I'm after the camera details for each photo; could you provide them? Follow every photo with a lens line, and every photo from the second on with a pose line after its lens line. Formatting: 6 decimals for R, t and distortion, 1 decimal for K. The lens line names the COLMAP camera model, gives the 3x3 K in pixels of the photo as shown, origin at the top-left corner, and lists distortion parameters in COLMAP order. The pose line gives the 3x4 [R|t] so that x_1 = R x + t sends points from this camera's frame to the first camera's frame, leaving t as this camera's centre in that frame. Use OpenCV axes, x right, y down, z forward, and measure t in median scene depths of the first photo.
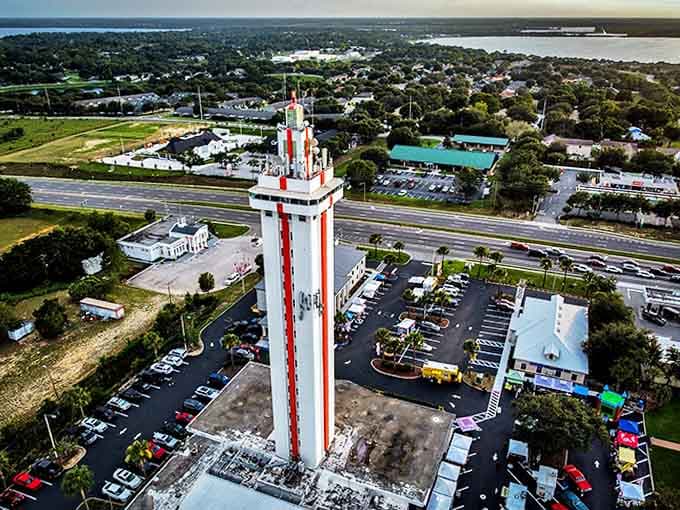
lens RADIAL K [[575.2, 0, 340.0], [0, 575.2, 255.0], [0, 0, 1]] dist [0.034094, -0.006304]
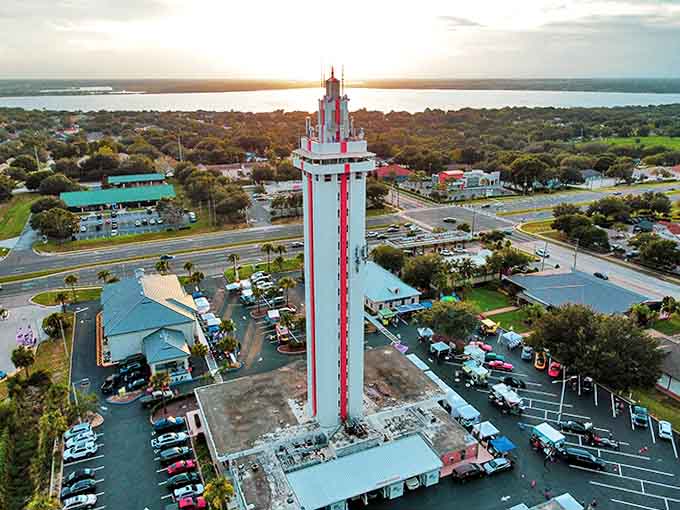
lens RADIAL K [[575.2, 0, 340.0], [0, 575.2, 255.0], [0, 0, 1]] dist [0.034094, -0.006304]
pose [[0.666604, -0.224945, 0.710661, -0.720615], [0.299495, 0.953867, 0.020998, 0.039107], [-0.682599, 0.198842, 0.703221, 0.192017]]
